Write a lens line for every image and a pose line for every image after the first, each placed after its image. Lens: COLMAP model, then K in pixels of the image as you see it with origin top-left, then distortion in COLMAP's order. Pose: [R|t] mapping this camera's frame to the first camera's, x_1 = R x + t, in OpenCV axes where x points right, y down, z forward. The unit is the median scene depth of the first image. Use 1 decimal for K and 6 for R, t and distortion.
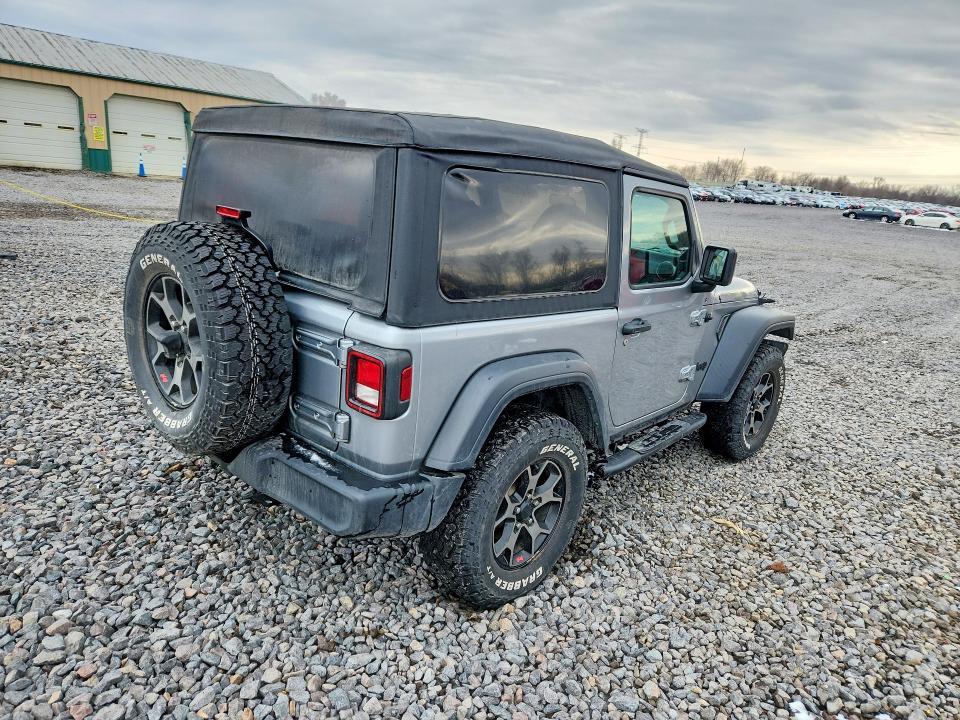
lens RADIAL K [[712.7, 0, 464.4], [0, 712.7, 356.6], [0, 0, 1]] dist [0.032965, -0.004799]
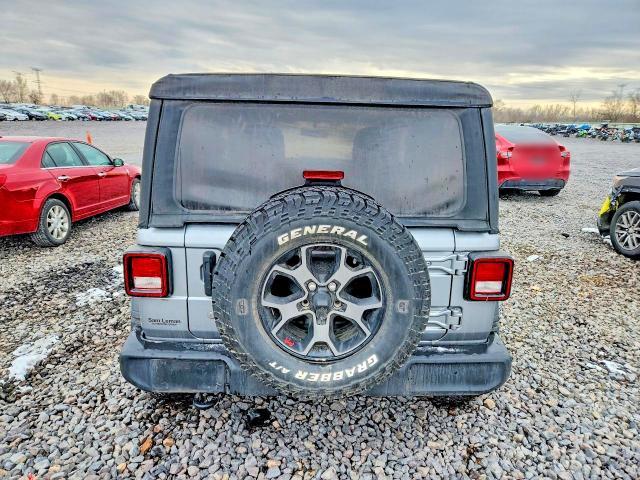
lens RADIAL K [[475.1, 0, 309.6], [0, 475.1, 237.7], [0, 0, 1]] dist [0.032965, -0.004799]
pose [[0.685944, -0.245231, 0.685086, -0.513756], [0.220881, 0.967248, 0.125075, -0.120618], [-0.693320, 0.065528, 0.717644, 0.296743]]
